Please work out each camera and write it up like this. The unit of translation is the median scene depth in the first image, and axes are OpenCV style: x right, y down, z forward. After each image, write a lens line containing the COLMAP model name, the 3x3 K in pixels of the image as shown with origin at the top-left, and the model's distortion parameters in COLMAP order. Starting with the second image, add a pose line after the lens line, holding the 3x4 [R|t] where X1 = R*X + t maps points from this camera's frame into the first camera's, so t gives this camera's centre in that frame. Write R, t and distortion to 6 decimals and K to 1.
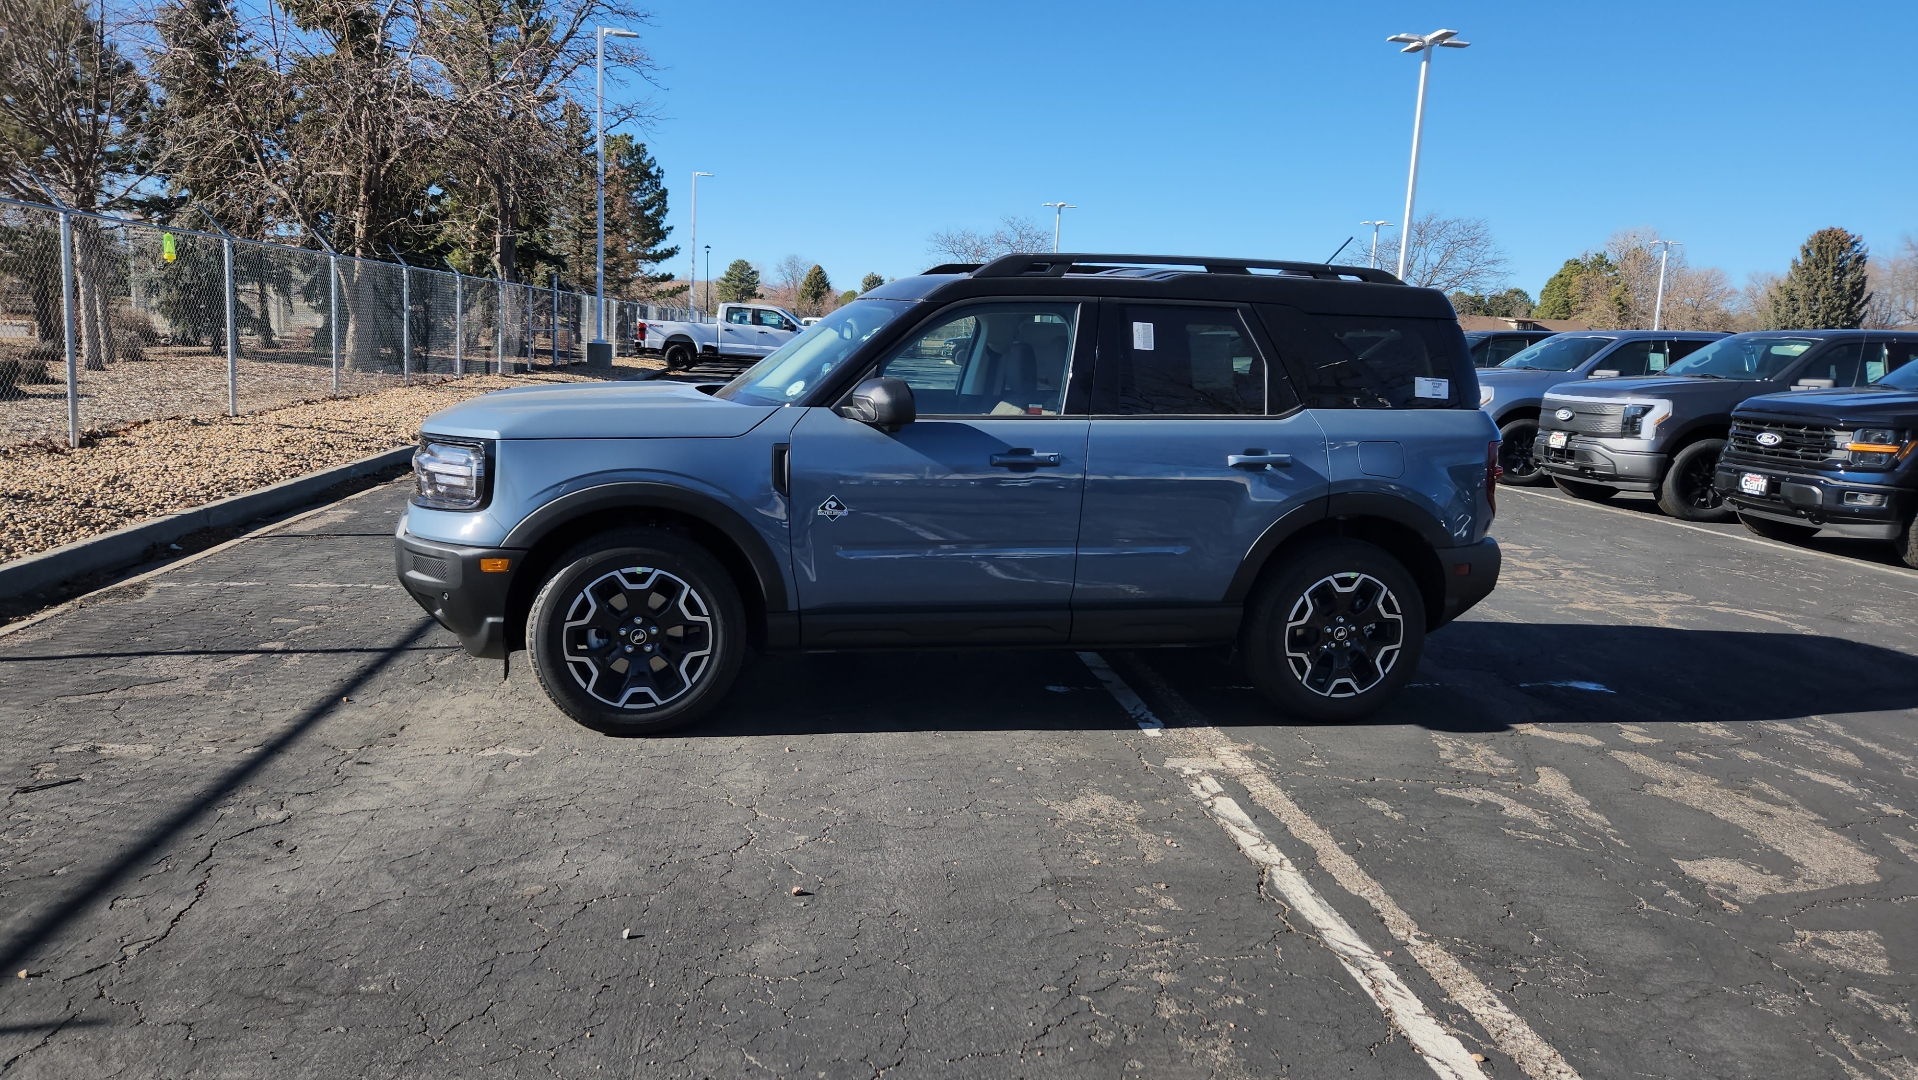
lens RADIAL K [[1275.3, 0, 921.9], [0, 1275.3, 548.1], [0, 0, 1]] dist [0.070221, -0.057805]
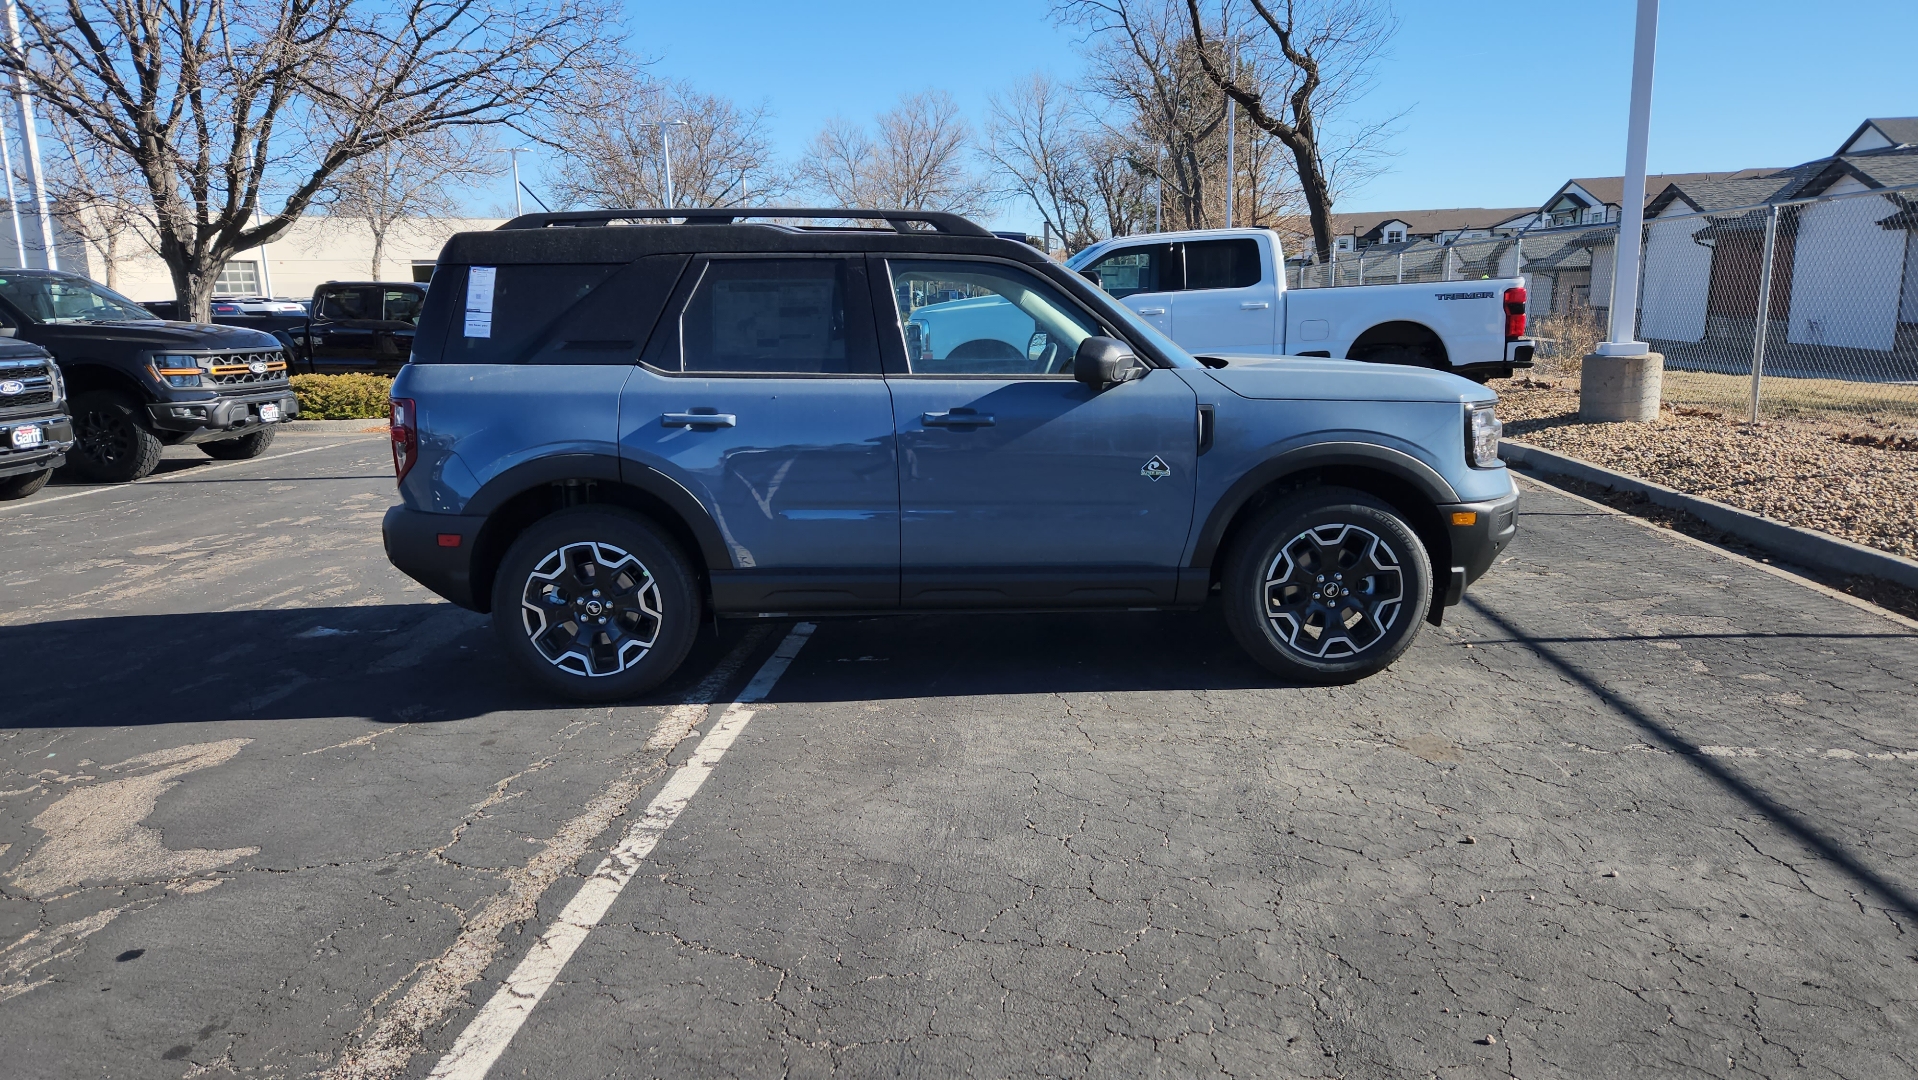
lens RADIAL K [[1278.6, 0, 919.3], [0, 1278.6, 547.0], [0, 0, 1]] dist [0.073601, -0.059261]
pose [[-0.980416, -0.061904, 0.186954, -0.164544], [0.007612, 0.936691, 0.350075, -0.392122], [-0.196789, 0.344643, -0.917876, 2.319193]]
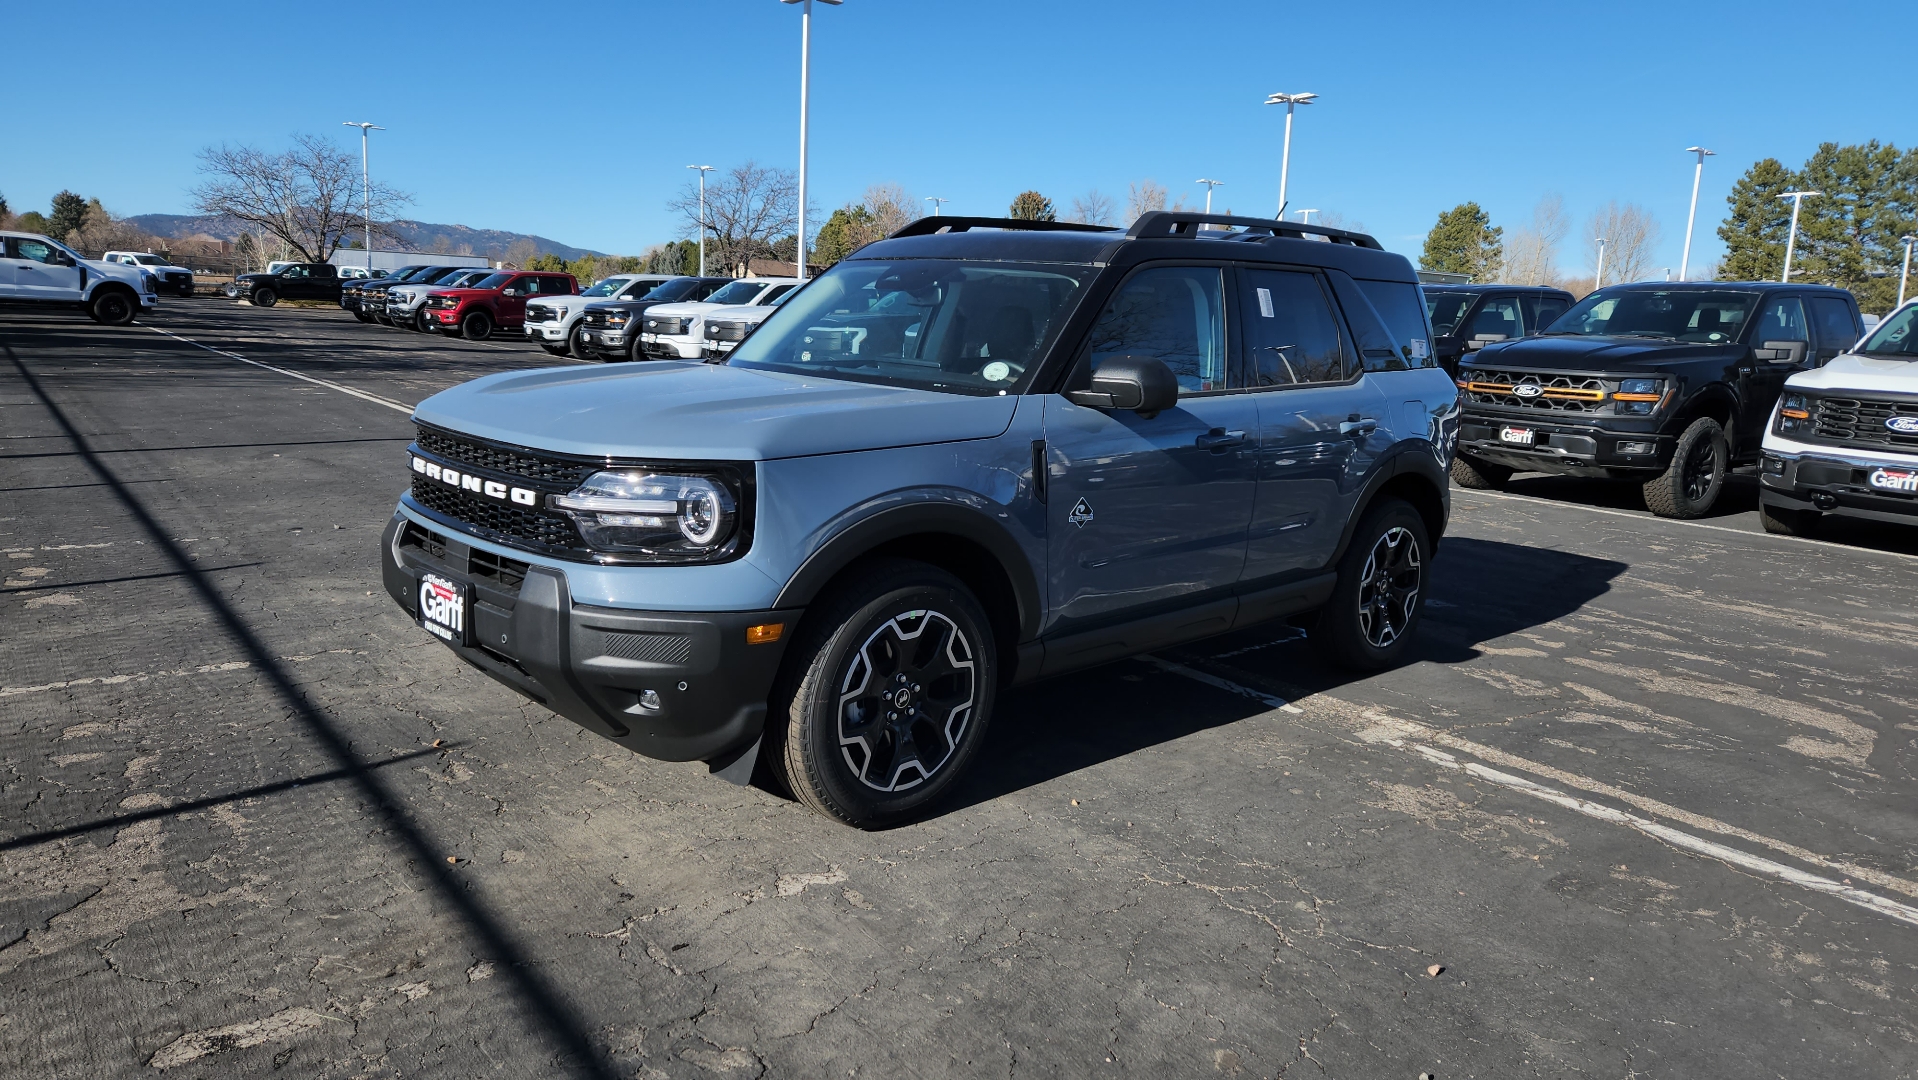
lens RADIAL K [[1275.3, 0, 933.0], [0, 1275.3, 549.7], [0, 0, 1]] dist [0.070221, -0.057805]
pose [[0.856978, -0.103586, 0.504835, -0.567399], [0.079972, 0.994455, 0.068294, -0.070480], [-0.509110, -0.018153, 0.860510, 0.306864]]
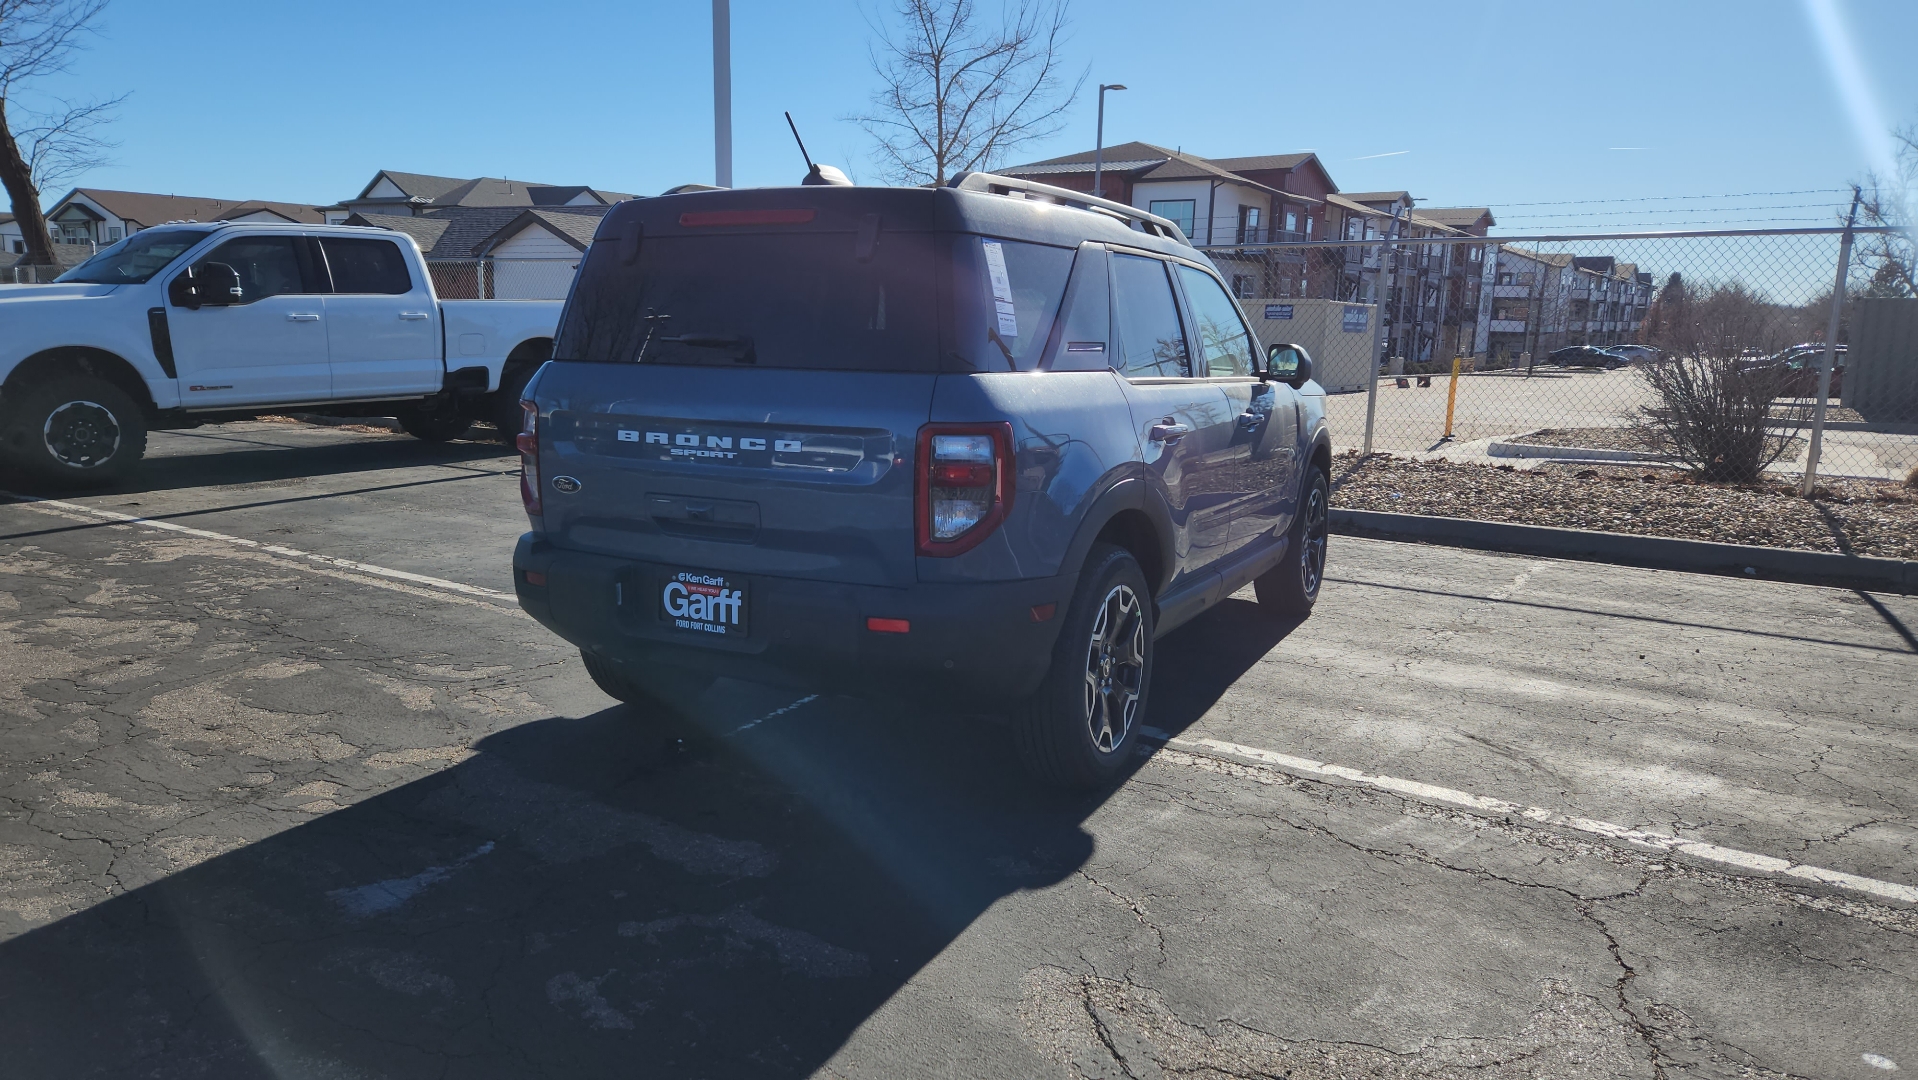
lens RADIAL K [[1275.3, 0, 932.3], [0, 1275.3, 541.7], [0, 0, 1]] dist [0.070221, -0.057805]
pose [[-0.646981, 0.071626, -0.759135, 0.970534], [-0.171585, 0.956368, 0.236471, -0.247770], [0.742950, 0.283249, -0.606462, 1.849714]]
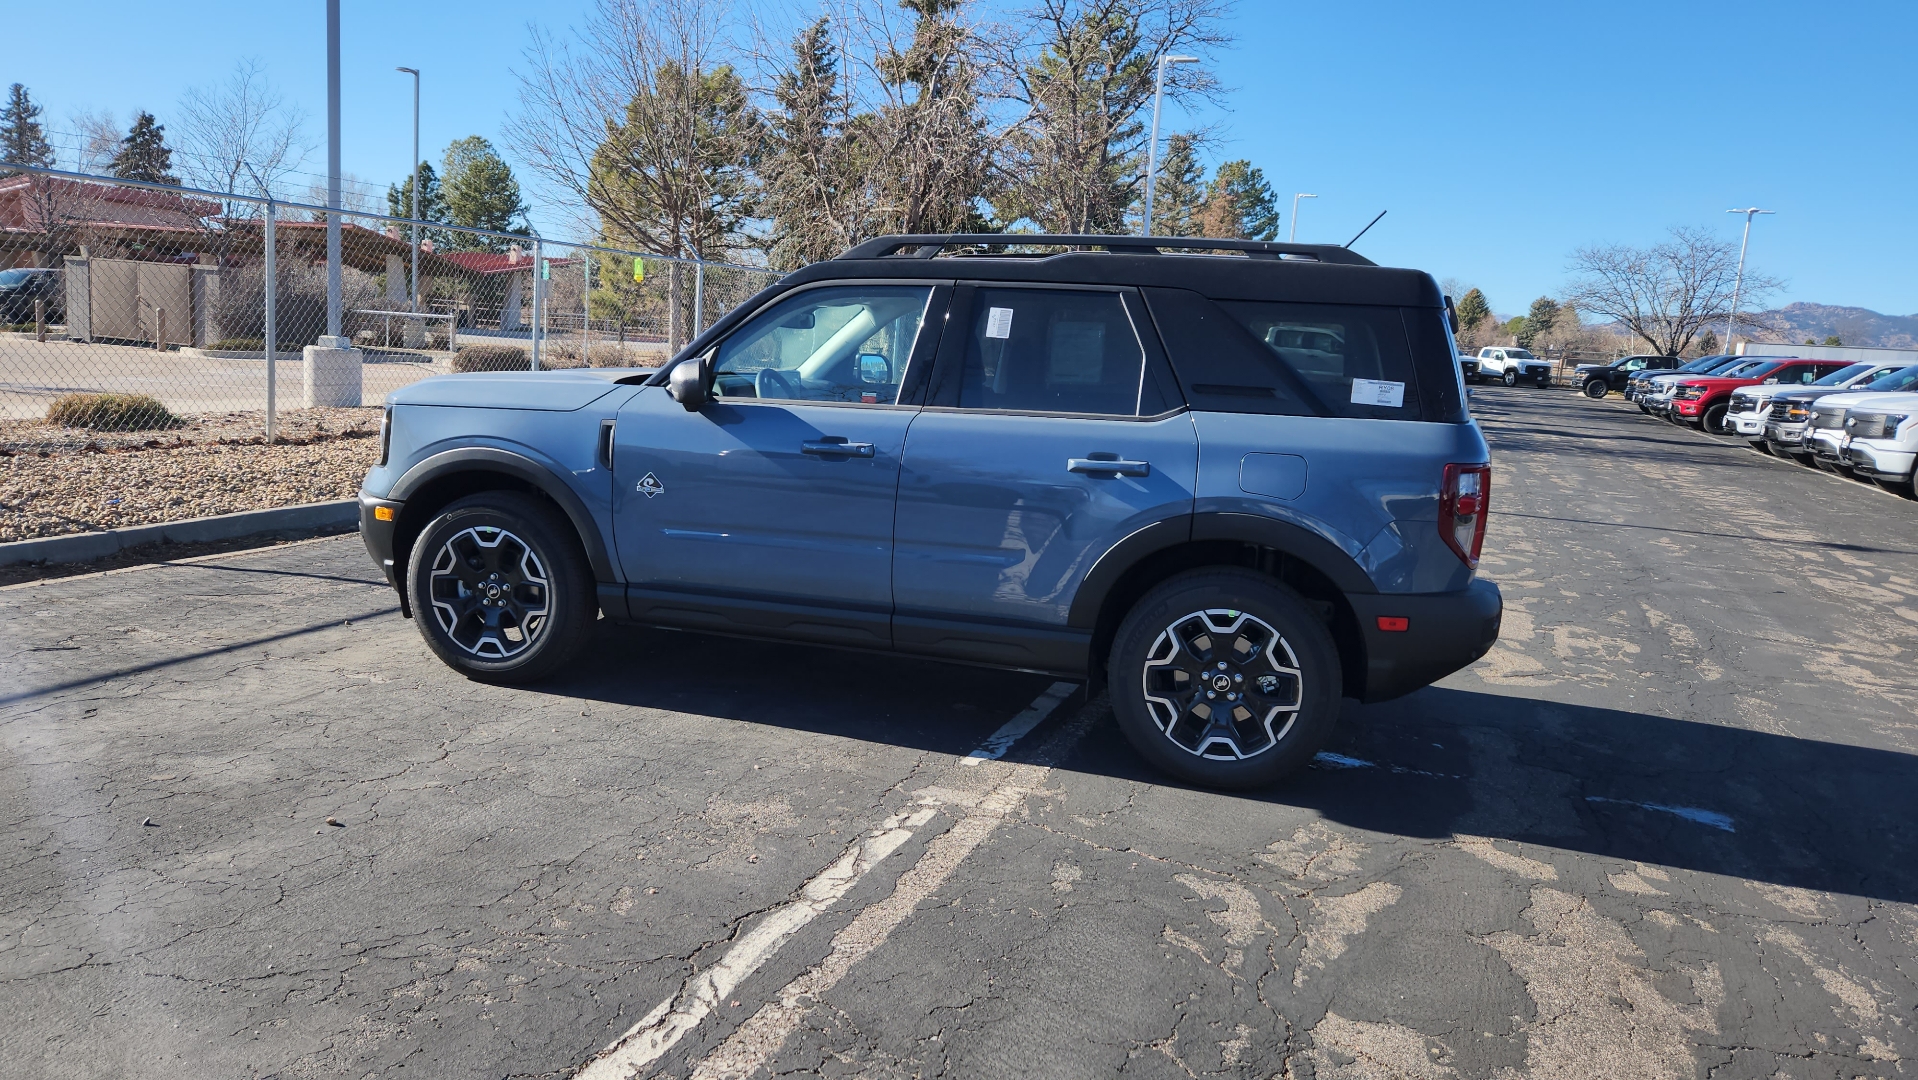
lens RADIAL K [[1278.6, 0, 922.9], [0, 1278.6, 537.7], [0, 0, 1]] dist [0.073601, -0.059261]
pose [[0.884311, 0.081470, -0.459736, 0.577805], [-0.095022, 0.995455, -0.006373, -0.003616], [0.457127, 0.049321, 0.888033, 0.184556]]
